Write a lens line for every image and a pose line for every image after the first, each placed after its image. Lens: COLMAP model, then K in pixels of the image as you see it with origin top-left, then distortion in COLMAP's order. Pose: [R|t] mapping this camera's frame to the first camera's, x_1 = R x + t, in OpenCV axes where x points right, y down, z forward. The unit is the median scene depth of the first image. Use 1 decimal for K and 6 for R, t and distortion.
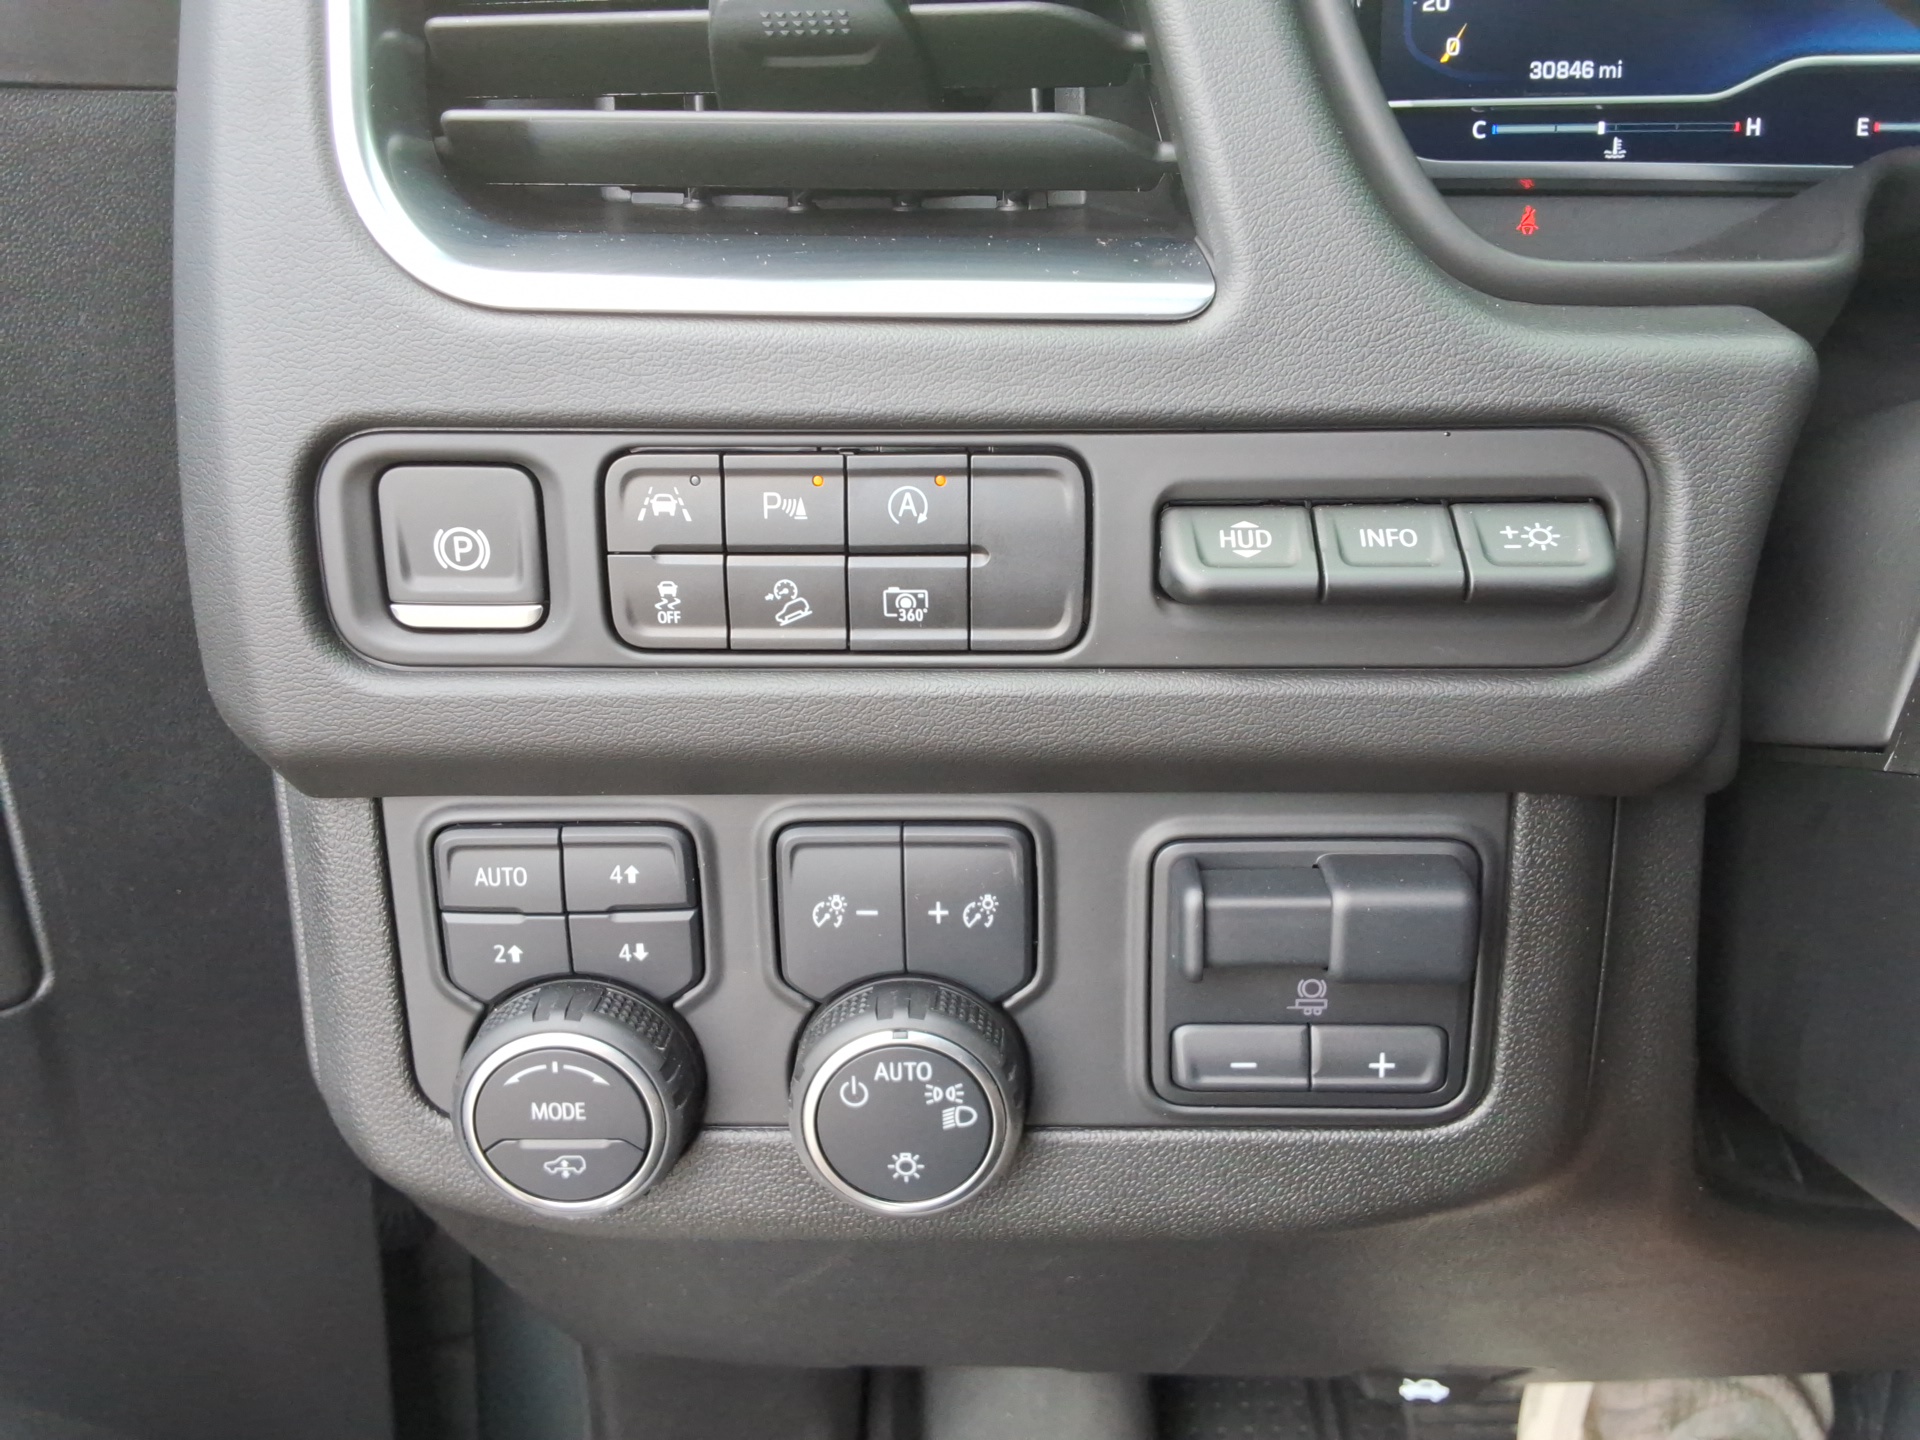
lens RADIAL K [[1548.7, 0, 976.7], [0, 1548.7, 711.6], [0, 0, 1]] dist [0.117966, -0.182787]
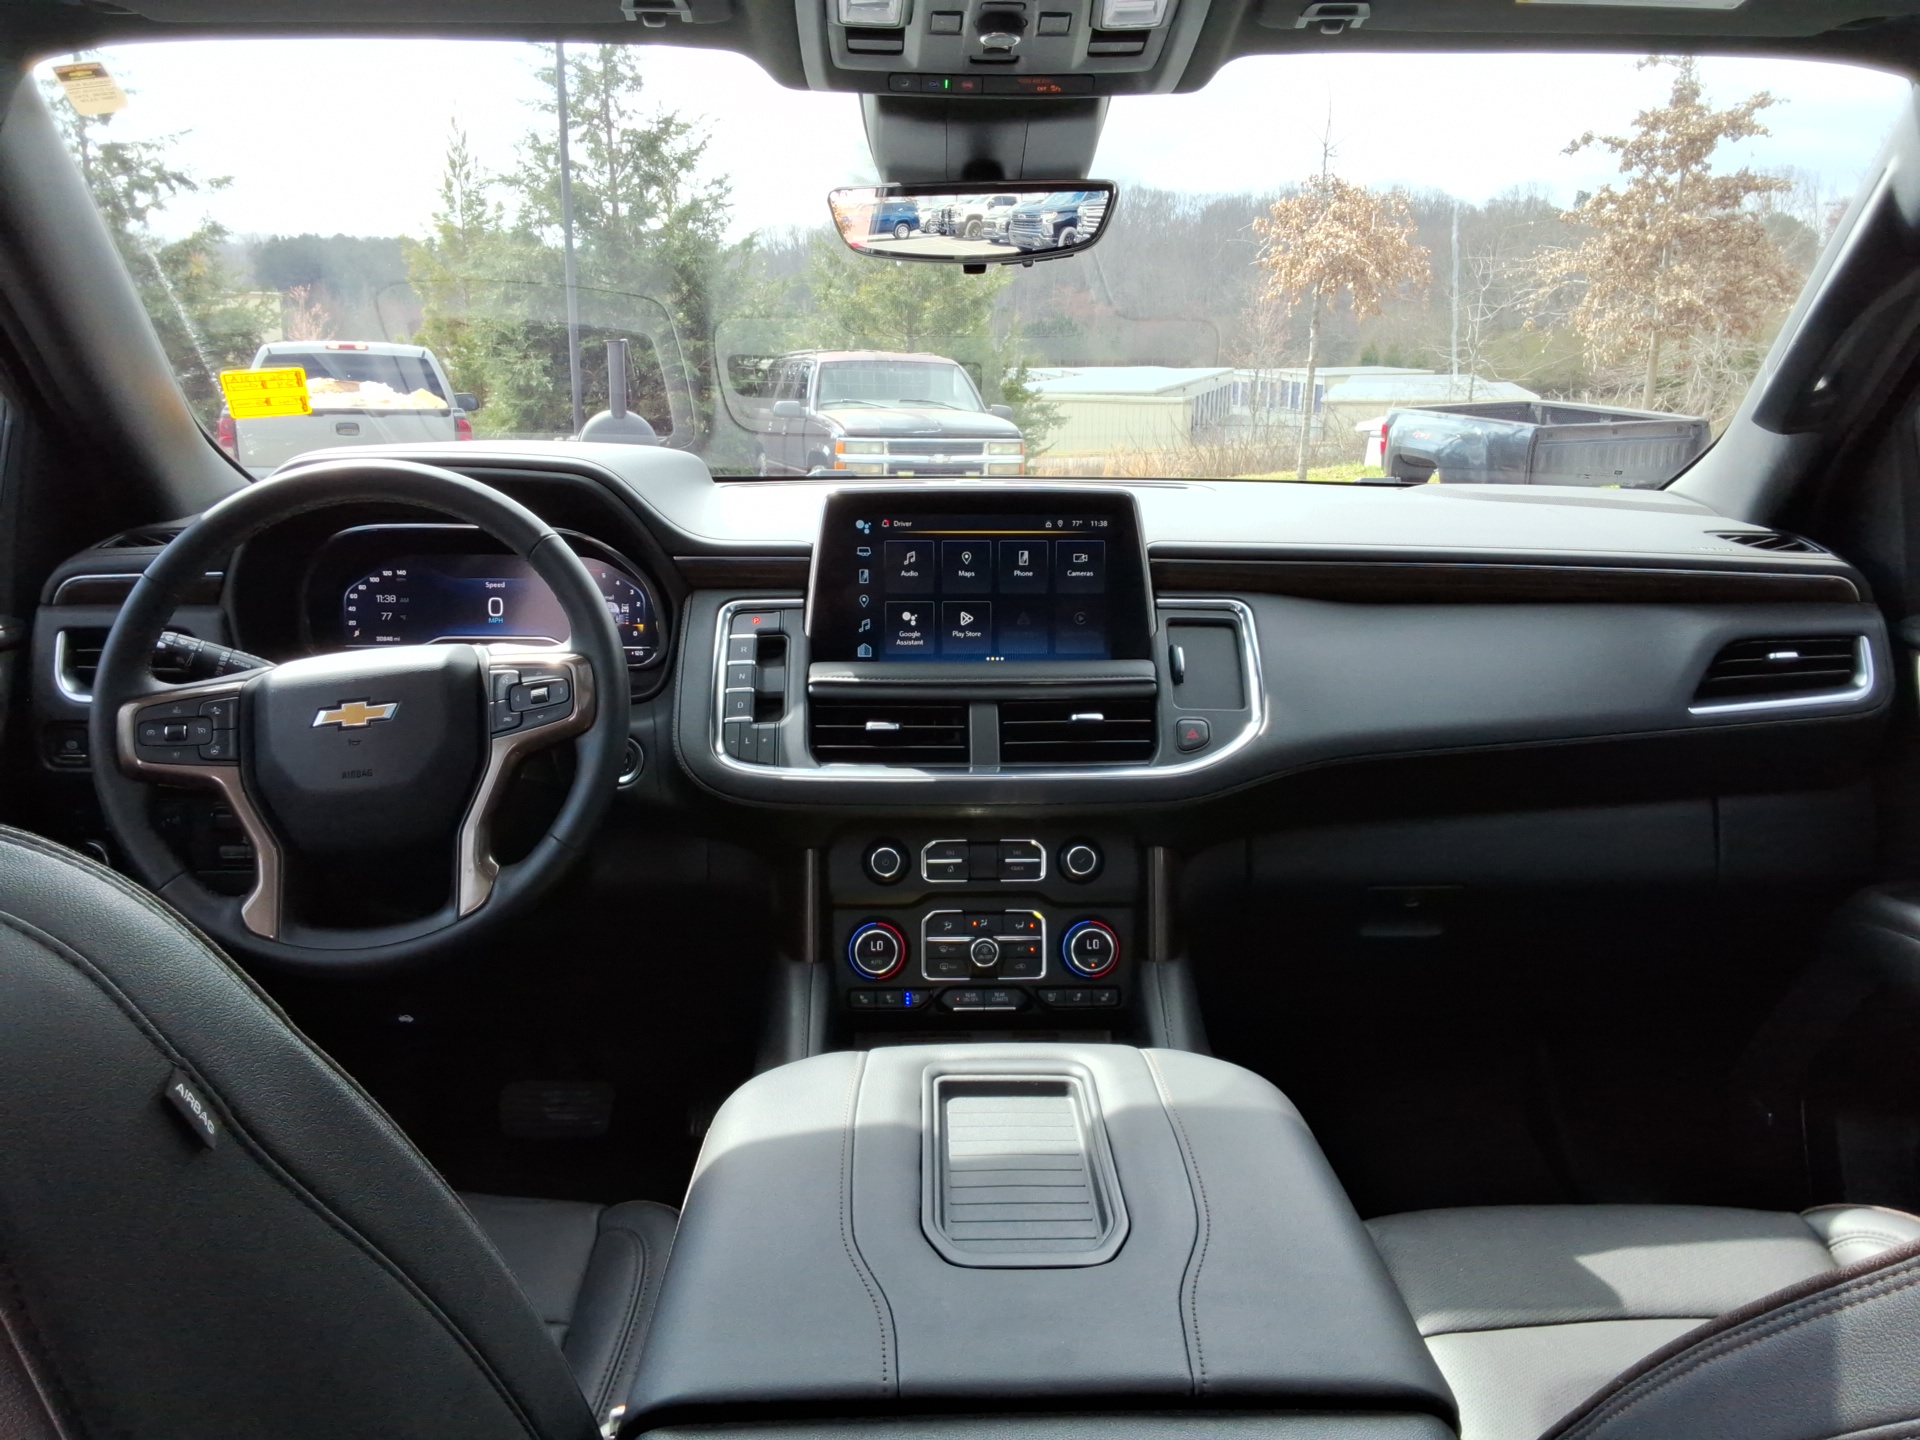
lens RADIAL K [[1548.7, 0, 975.1], [0, 1548.7, 723.9], [0, 0, 1]] dist [0.117966, -0.182787]
pose [[0.999889, 0.013972, 0.005235, 1.900133], [-0.012950, 0.986938, -0.160579, 0.454206], [-0.007410, 0.160493, 0.987009, -3.035216]]
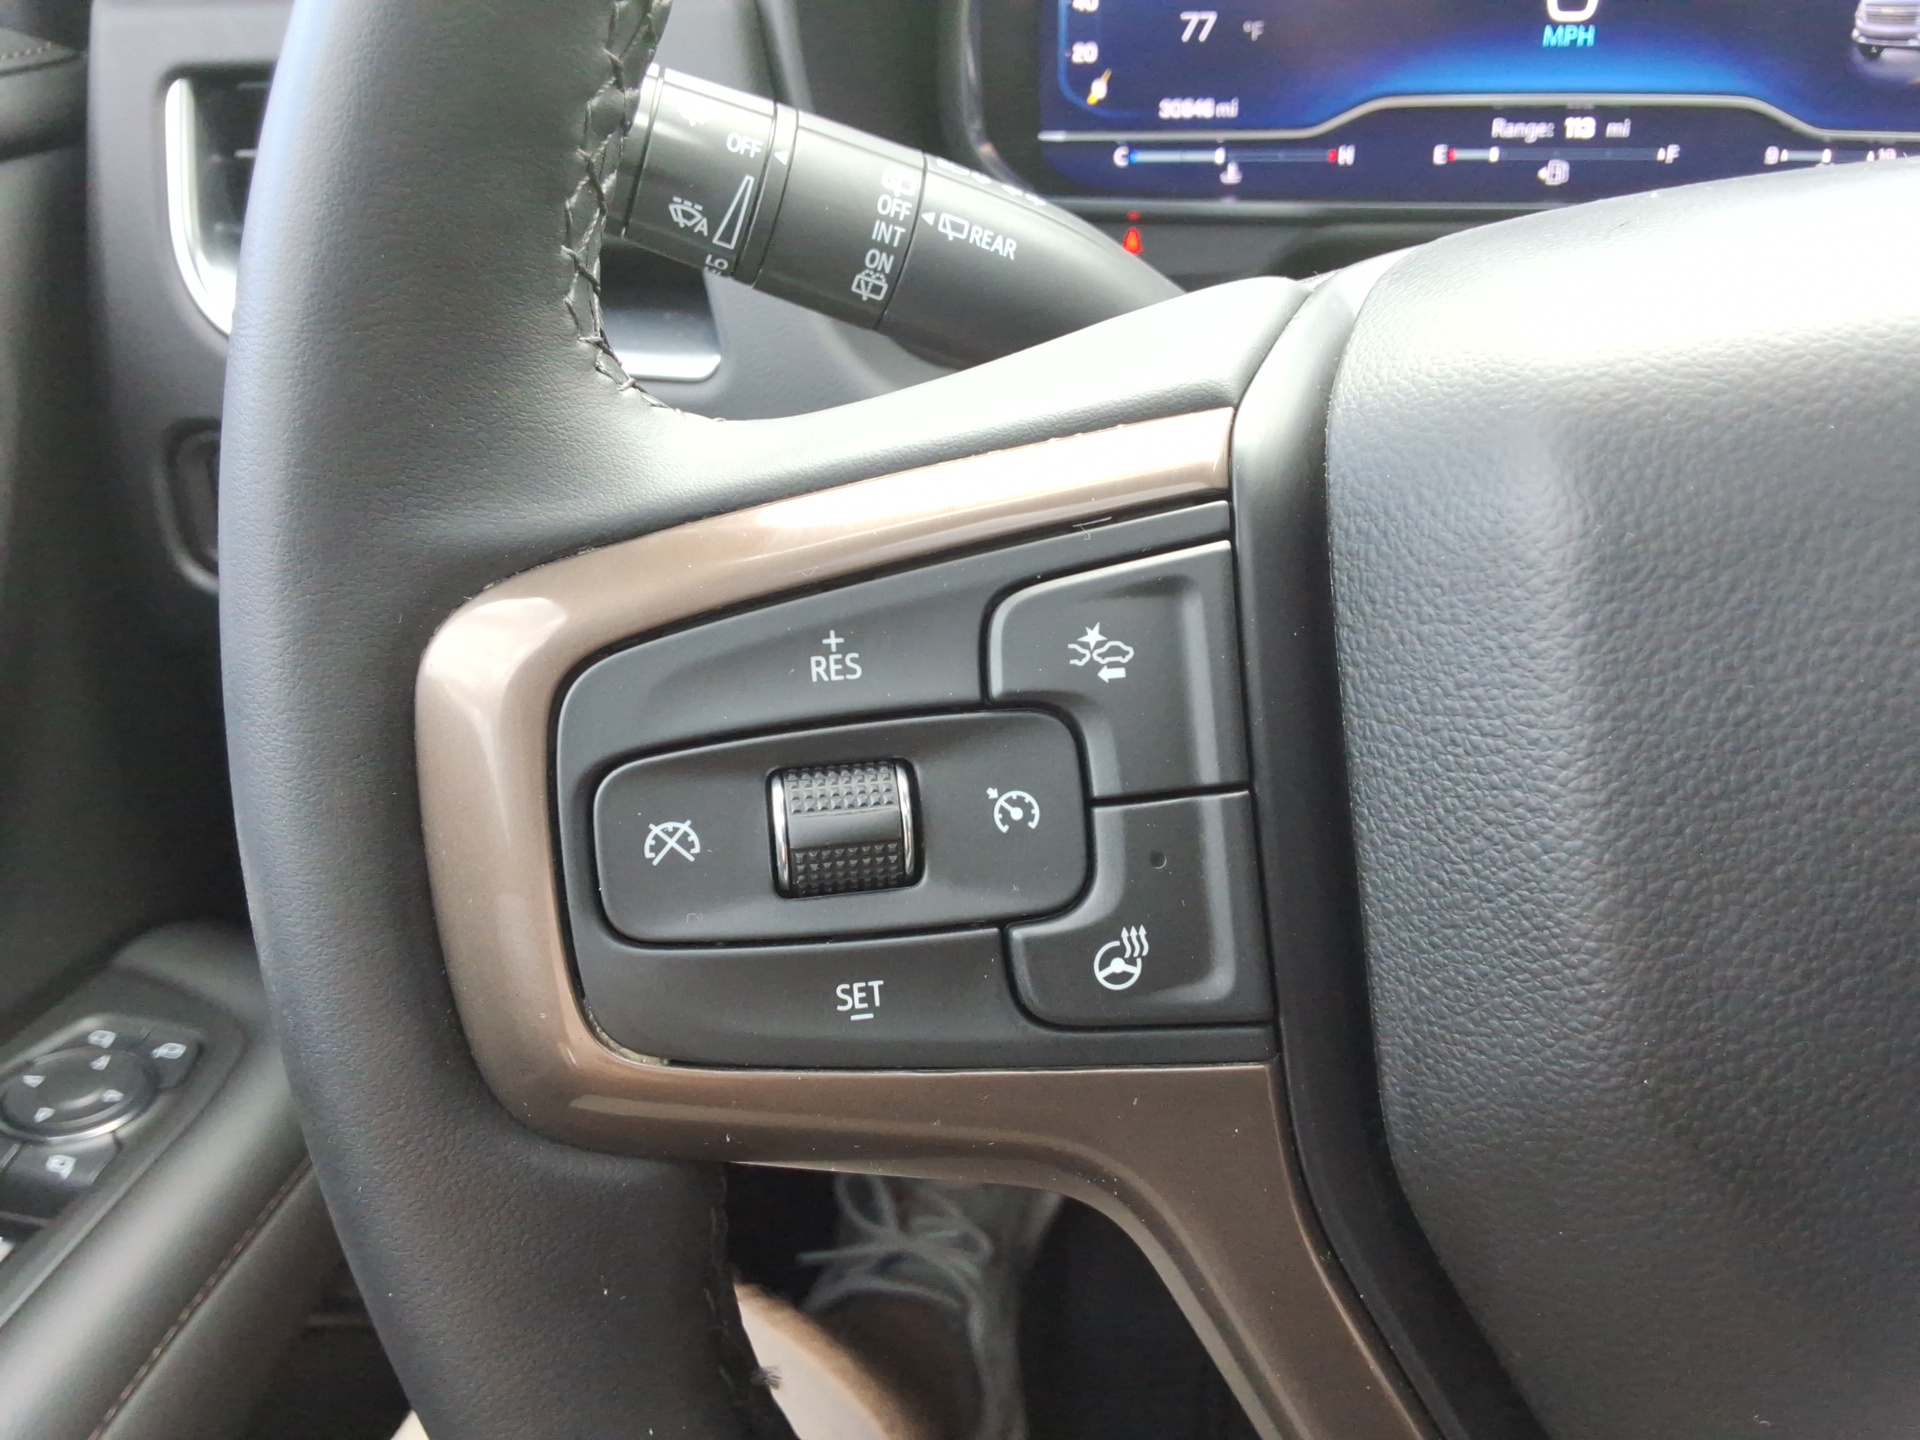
lens RADIAL K [[1548.7, 0, 971.0], [0, 1548.7, 721.3], [0, 0, 1]] dist [0.117966, -0.182787]
pose [[0.987944, 0.062709, -0.141542, 0.408491], [-0.041511, 0.988111, 0.148034, -0.105483], [0.149142, -0.140374, 0.978801, -0.308134]]
